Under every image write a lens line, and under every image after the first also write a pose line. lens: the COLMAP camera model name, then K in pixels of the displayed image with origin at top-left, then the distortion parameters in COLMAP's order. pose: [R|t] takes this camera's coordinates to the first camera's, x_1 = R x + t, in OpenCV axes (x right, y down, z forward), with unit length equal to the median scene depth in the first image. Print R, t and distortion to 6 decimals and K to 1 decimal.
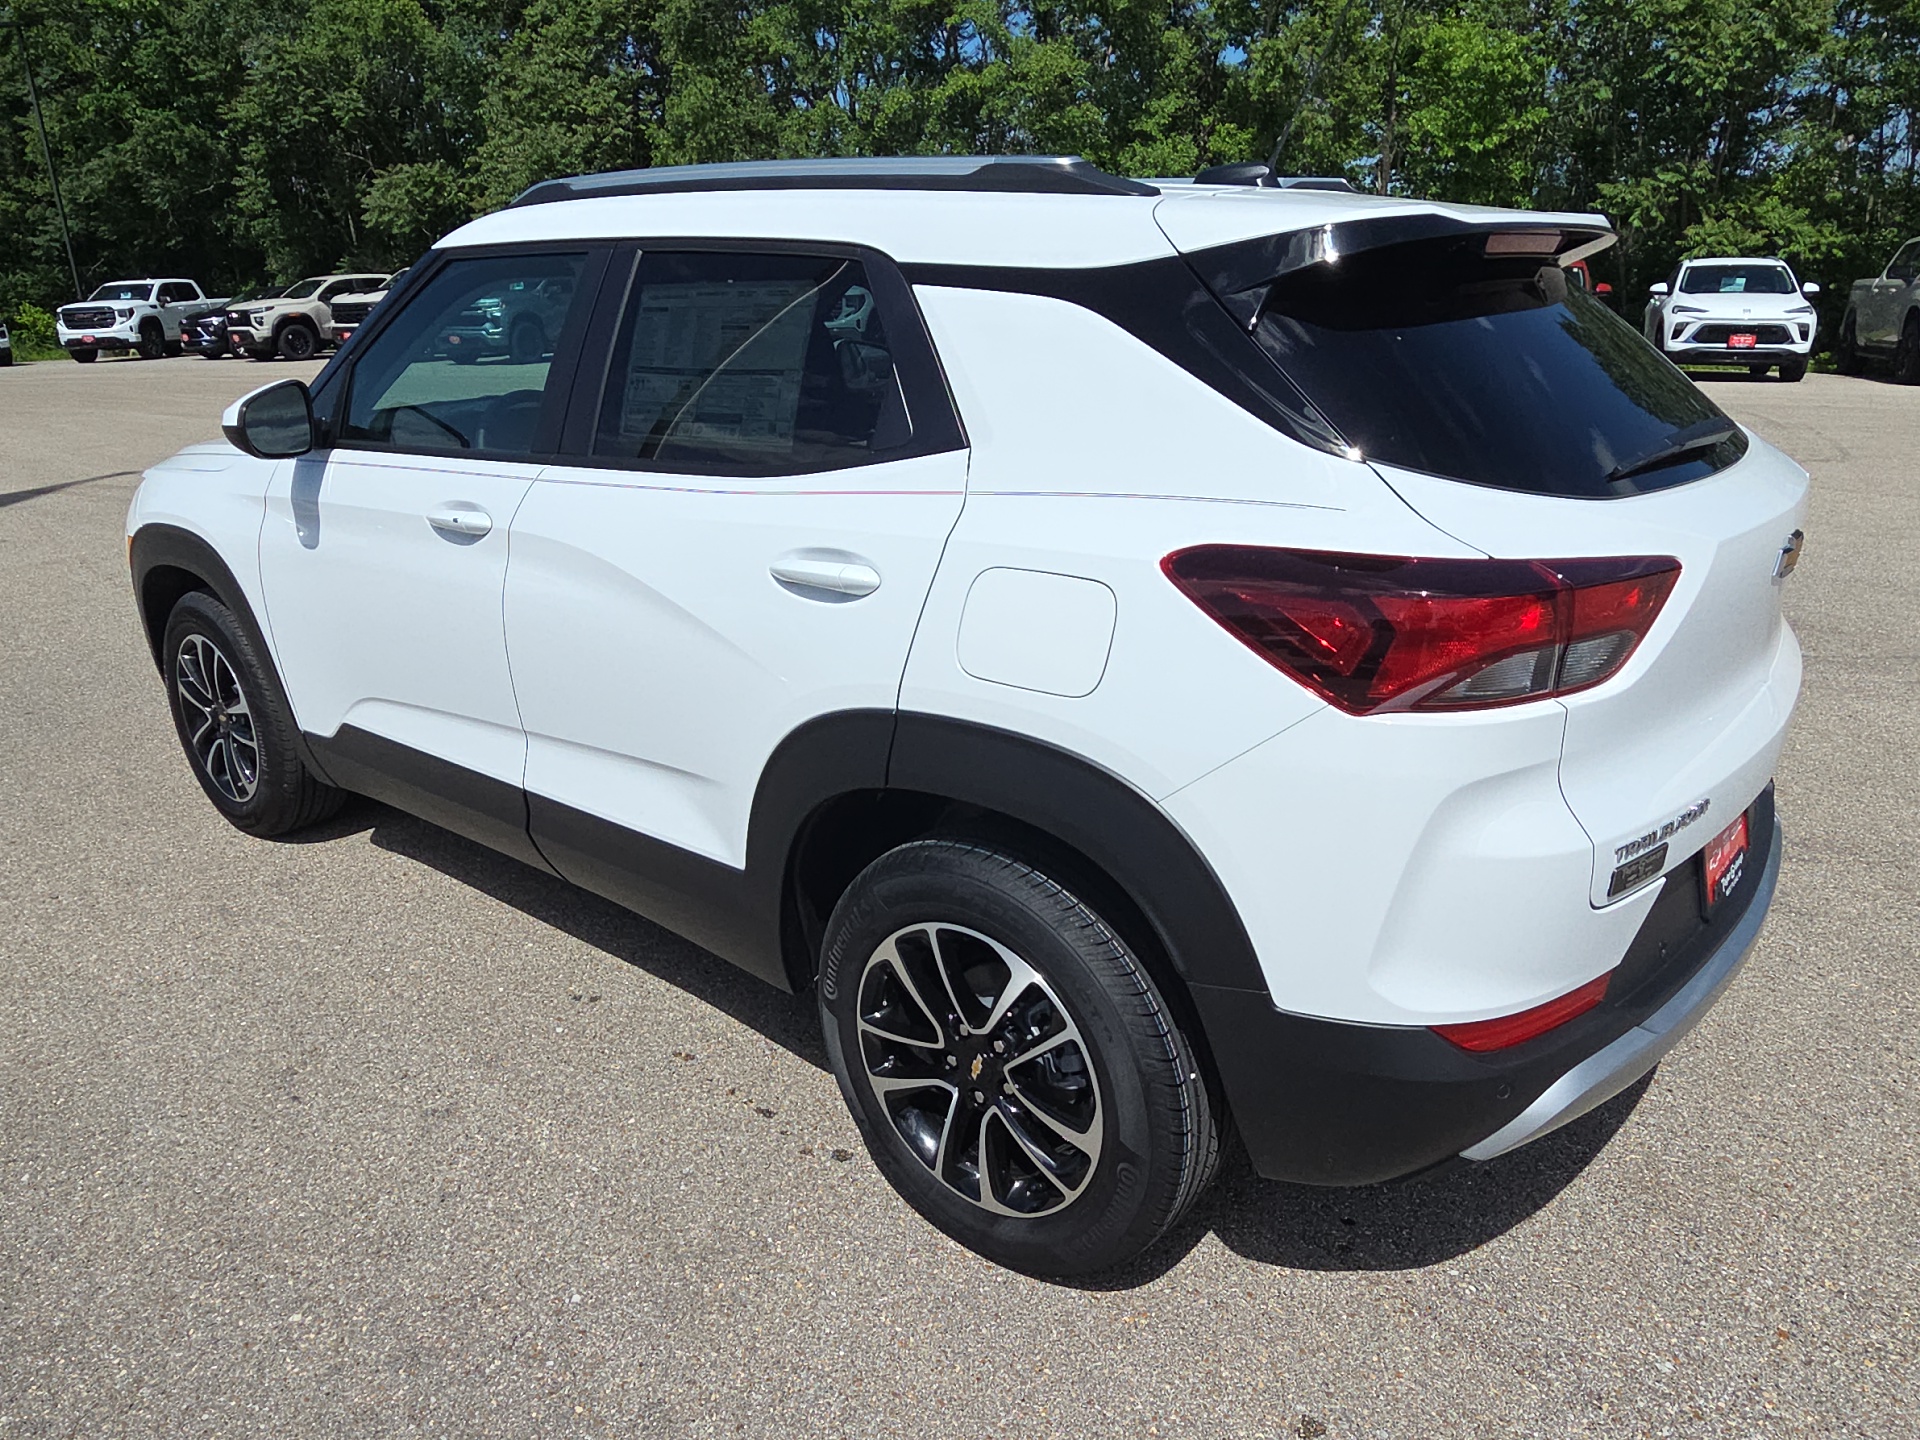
lens RADIAL K [[1318.5, 0, 946.5], [0, 1318.5, 735.9], [0, 0, 1]] dist [0.000440, 0.000410]
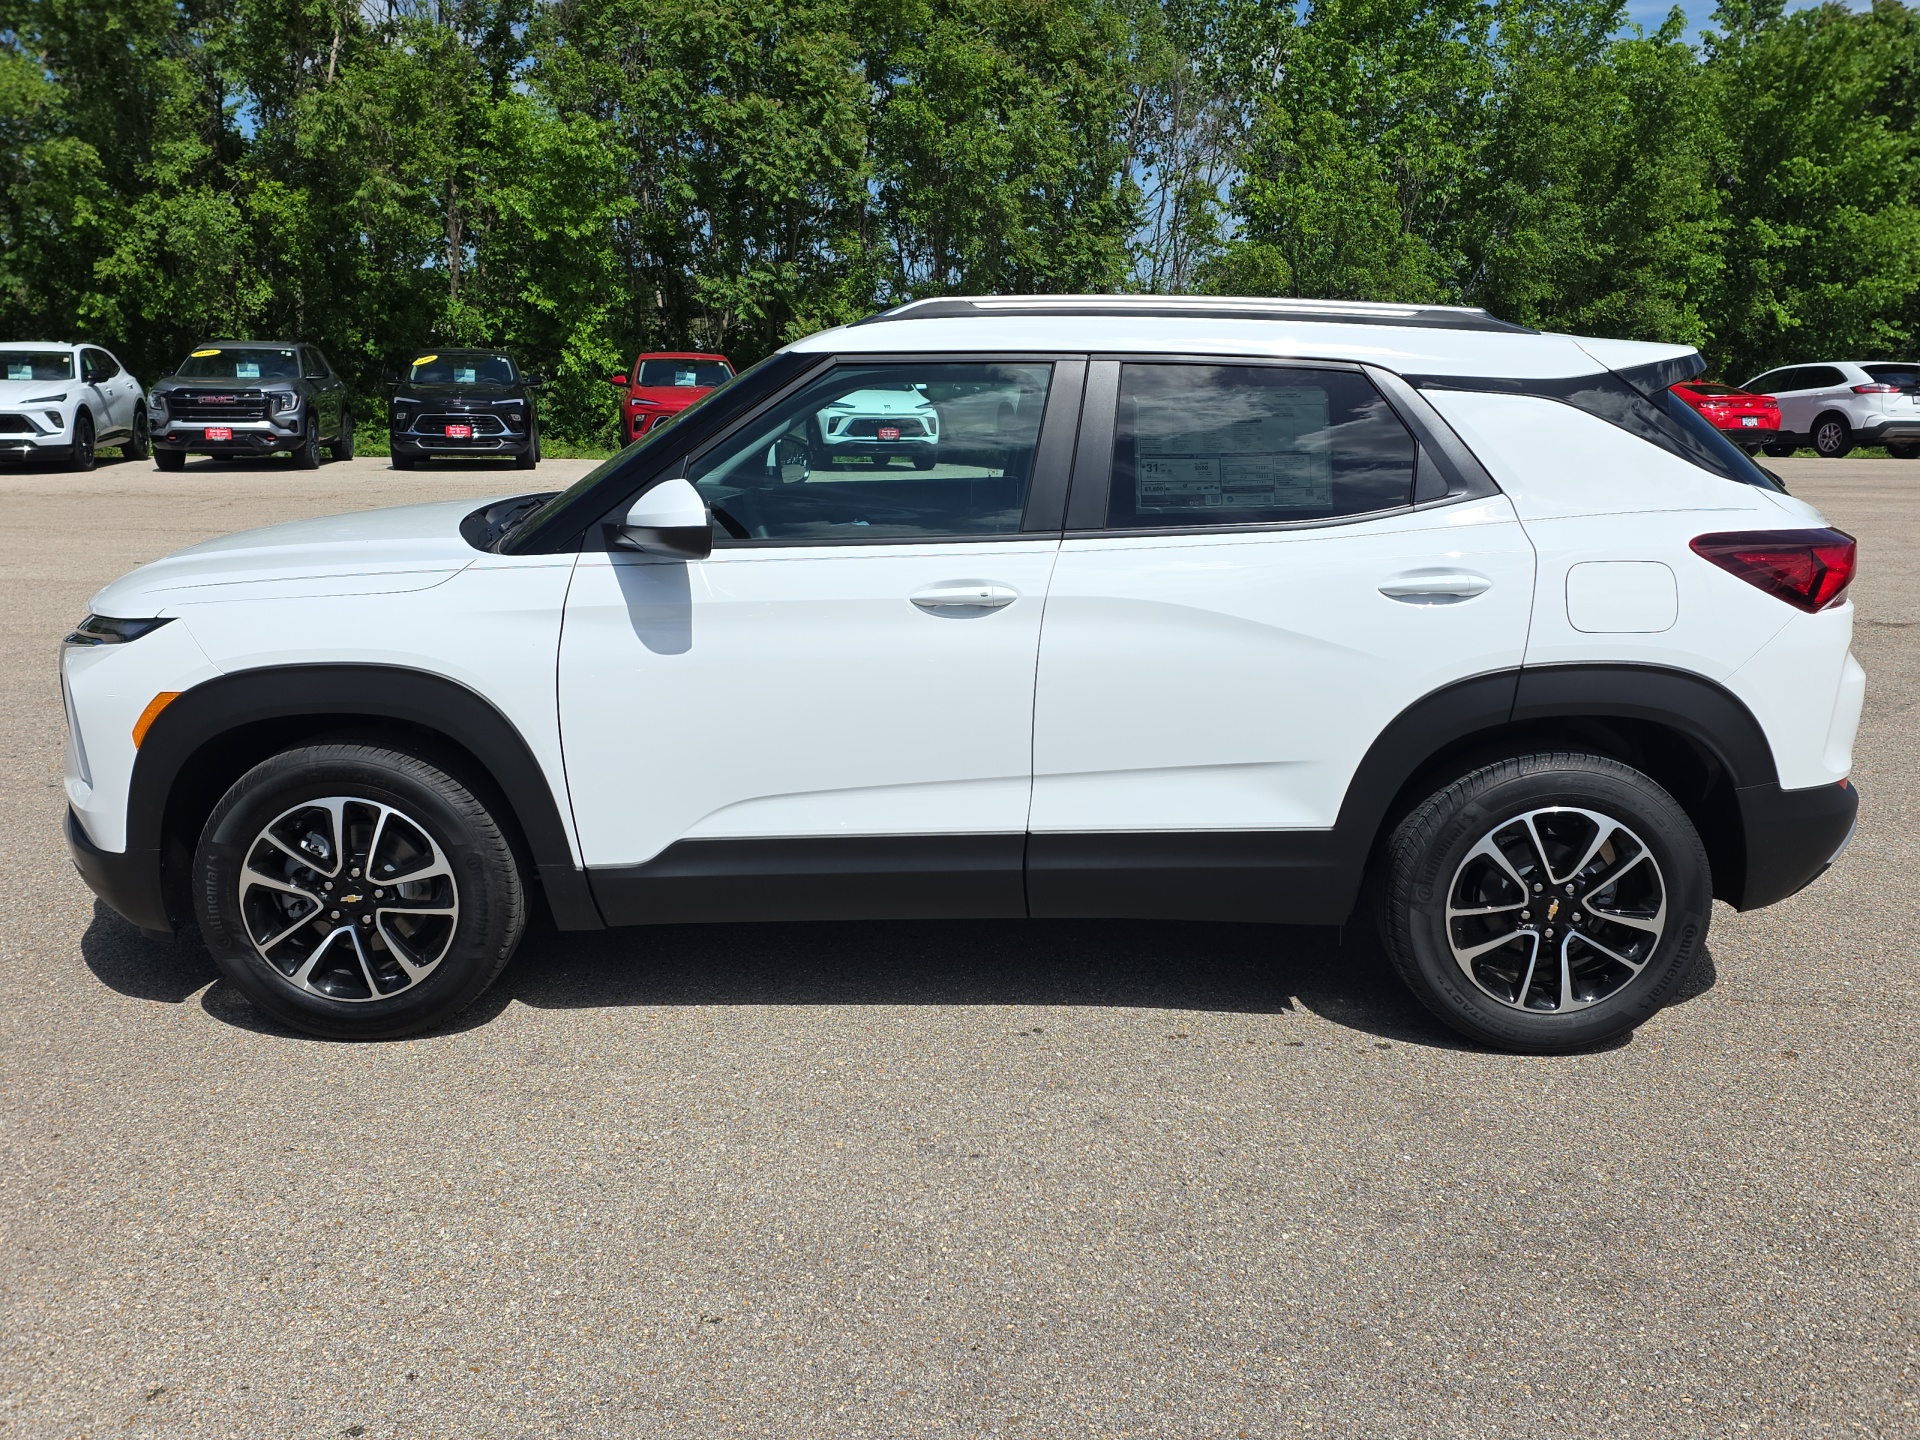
lens RADIAL K [[1555.4, 0, 971.0], [0, 1555.4, 726.2], [0, 0, 1]] dist [0.101871, -0.100750]
pose [[0.763858, -0.133197, 0.631490, -0.961588], [0.200442, 0.979046, -0.035952, -0.007710], [-0.613469, 0.154039, 0.774550, 0.012150]]
